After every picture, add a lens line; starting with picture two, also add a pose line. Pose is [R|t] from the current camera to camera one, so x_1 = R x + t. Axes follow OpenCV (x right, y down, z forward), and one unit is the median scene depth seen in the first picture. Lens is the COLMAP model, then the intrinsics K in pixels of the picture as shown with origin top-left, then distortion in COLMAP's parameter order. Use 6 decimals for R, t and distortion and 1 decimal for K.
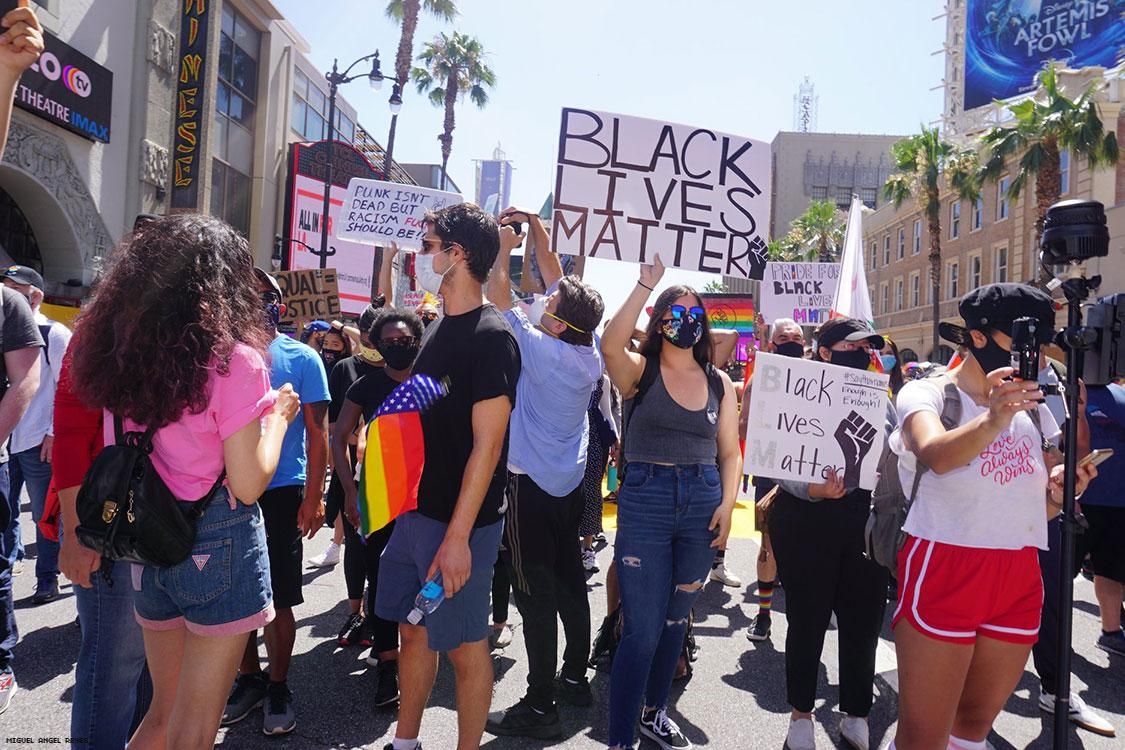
lens RADIAL K [[818.6, 0, 565.9], [0, 818.6, 353.0], [0, 0, 1]] dist [0.035409, 0.002267]
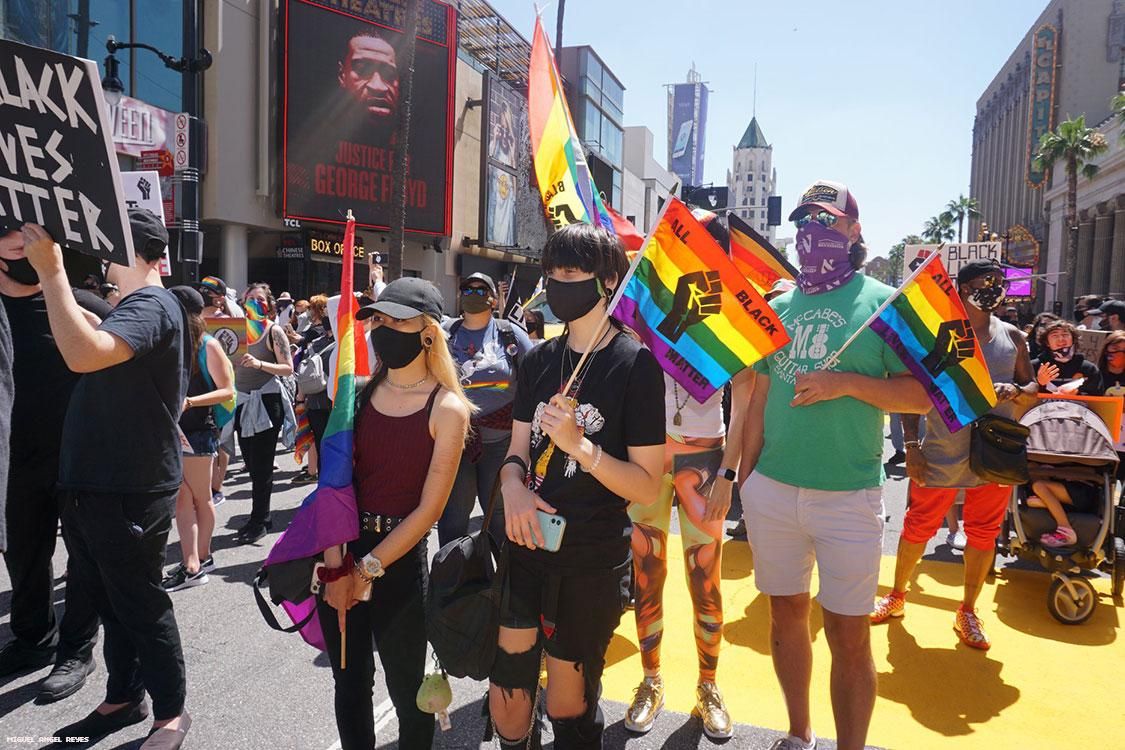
lens RADIAL K [[819.4, 0, 526.1], [0, 819.4, 375.4], [0, 0, 1]] dist [-0.059568, 0.066238]
pose [[0.956876, 0.001403, -0.290492, 0.006275], [0.025300, 0.995786, 0.088147, 0.004915], [0.289392, -0.091695, 0.952809, 0.151983]]
